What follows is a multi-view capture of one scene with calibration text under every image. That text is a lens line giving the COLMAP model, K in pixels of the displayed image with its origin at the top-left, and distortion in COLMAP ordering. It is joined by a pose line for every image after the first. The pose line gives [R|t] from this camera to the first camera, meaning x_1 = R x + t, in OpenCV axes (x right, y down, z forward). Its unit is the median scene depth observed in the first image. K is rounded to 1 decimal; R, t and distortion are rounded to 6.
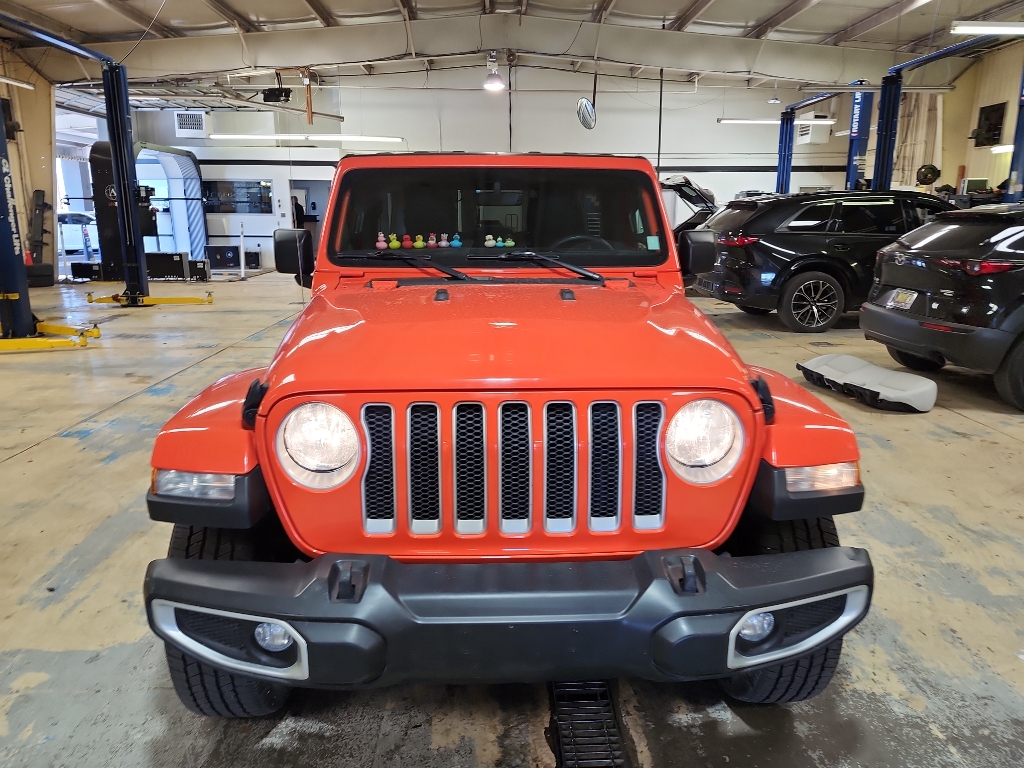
lens RADIAL K [[796.8, 0, 533.9], [0, 796.8, 383.8], [0, 0, 1]] dist [0.012933, 0.000248]
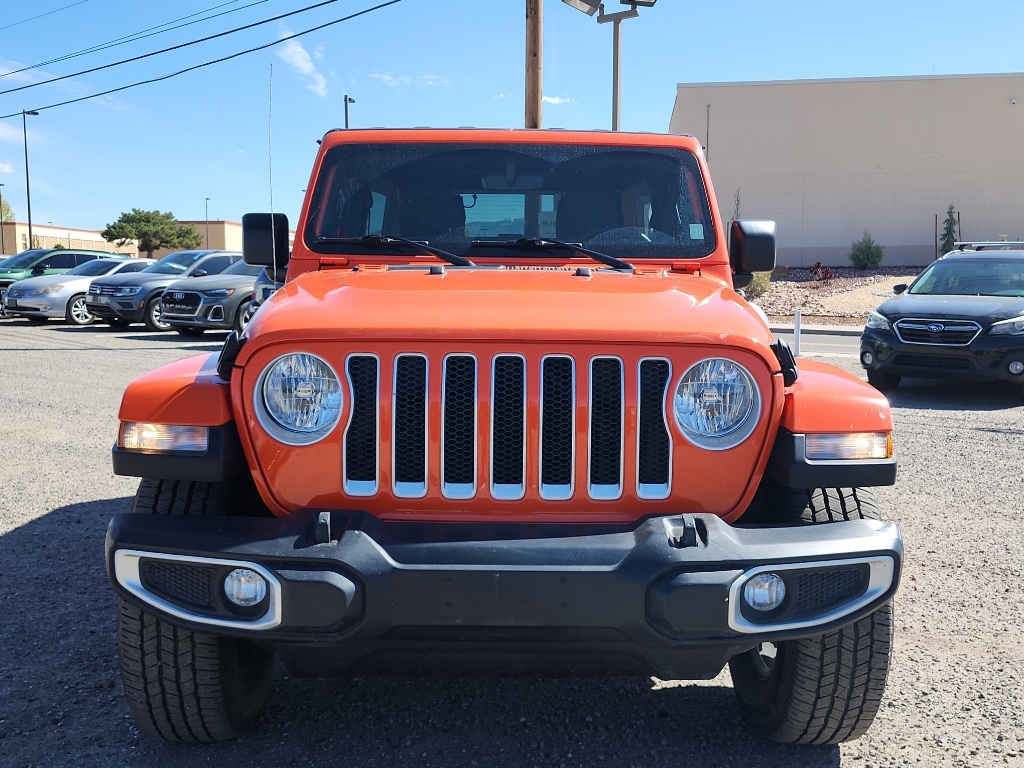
lens RADIAL K [[1101.6, 0, 512.0], [0, 1101.6, 384.0], [0, 0, 1]] dist [0.140288, -0.234116]
pose [[0.998305, 0.019297, -0.054916, 0.049434], [-0.023856, 0.996212, -0.083616, 0.160134], [0.053094, 0.084785, 0.994984, -0.272195]]
